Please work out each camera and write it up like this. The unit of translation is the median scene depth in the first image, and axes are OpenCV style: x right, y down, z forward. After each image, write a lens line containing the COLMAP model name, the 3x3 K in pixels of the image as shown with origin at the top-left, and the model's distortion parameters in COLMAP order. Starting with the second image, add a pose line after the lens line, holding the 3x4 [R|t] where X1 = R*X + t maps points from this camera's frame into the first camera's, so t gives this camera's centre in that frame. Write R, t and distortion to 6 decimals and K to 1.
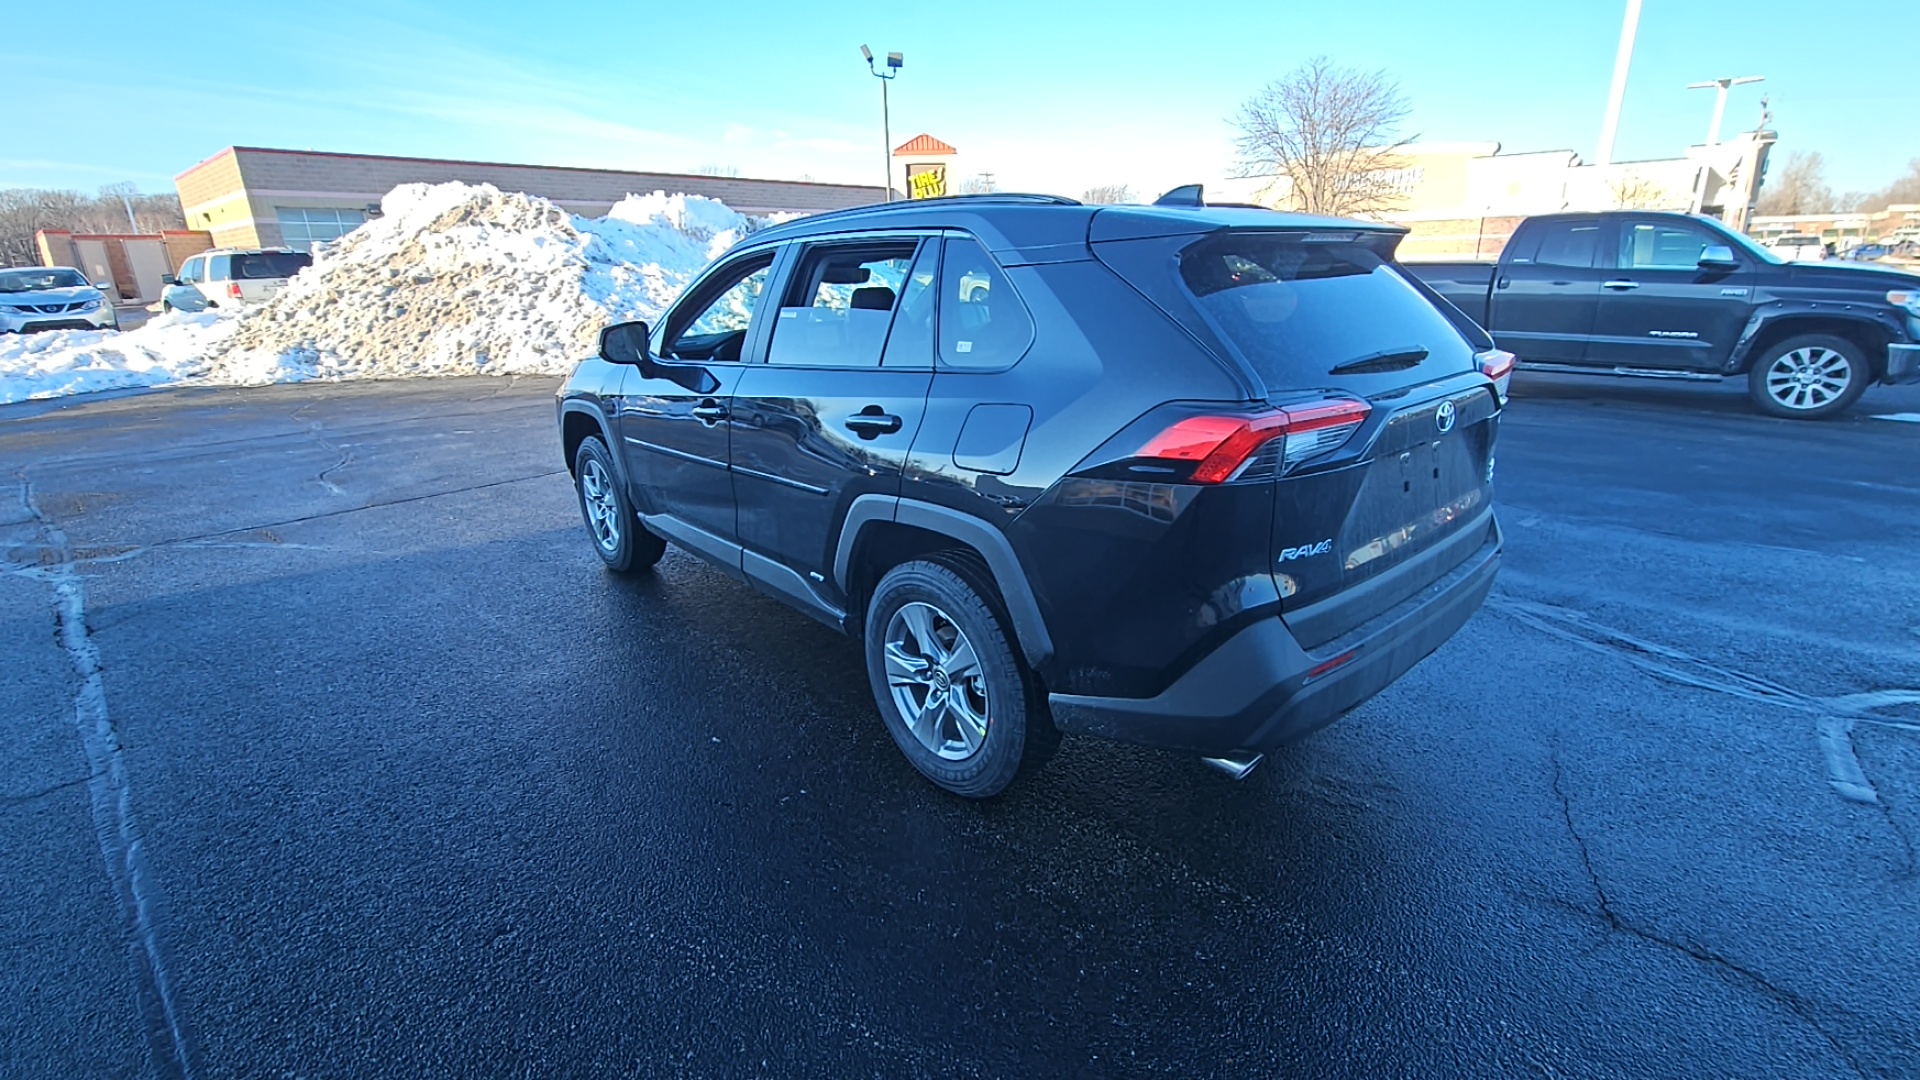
lens RADIAL K [[856.6, 0, 974.6], [0, 856.6, 548.3], [0, 0, 1]] dist [0.009513, -0.007645]
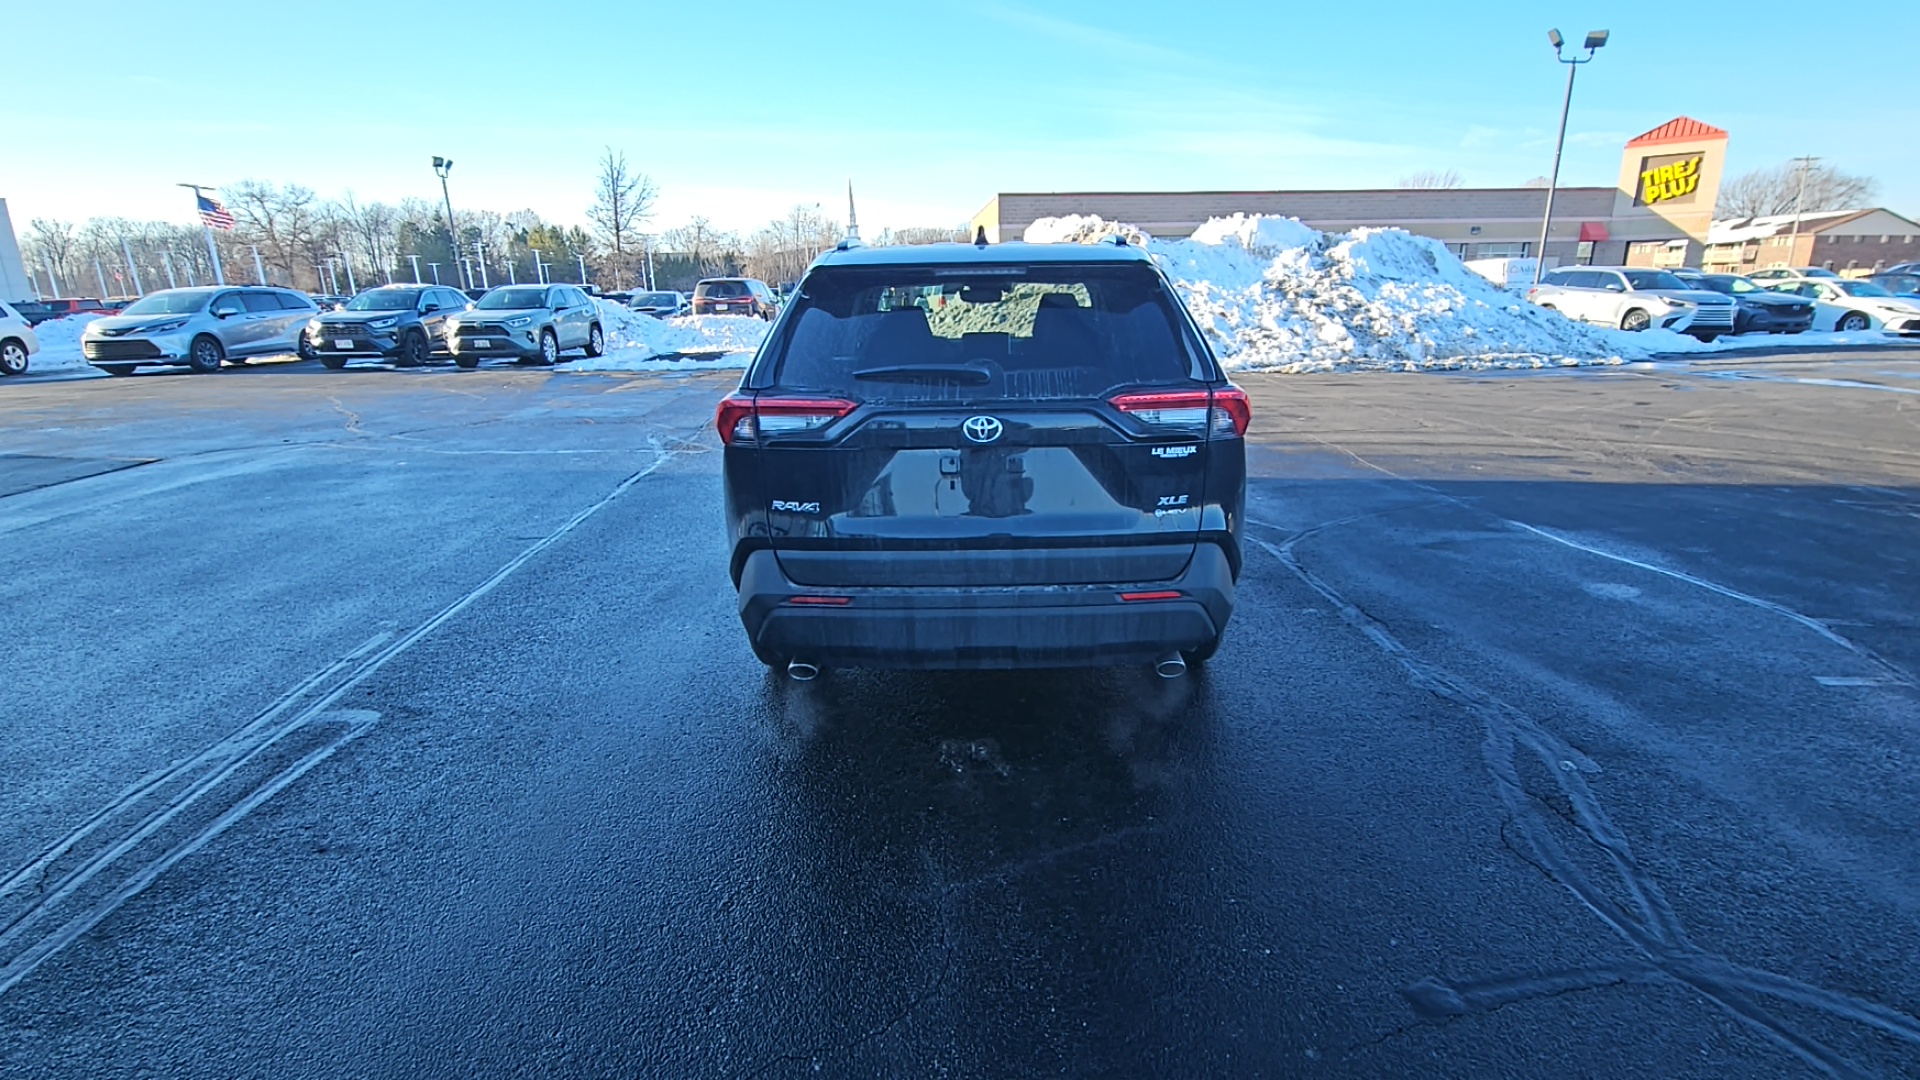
lens RADIAL K [[856.6, 0, 969.3], [0, 856.6, 542.6], [0, 0, 1]] dist [0.009513, -0.007645]
pose [[0.730137, 0.199026, -0.653673, 0.181551], [-0.213095, 0.975253, 0.058916, -0.009778], [0.649223, 0.096278, 0.754480, 0.020838]]
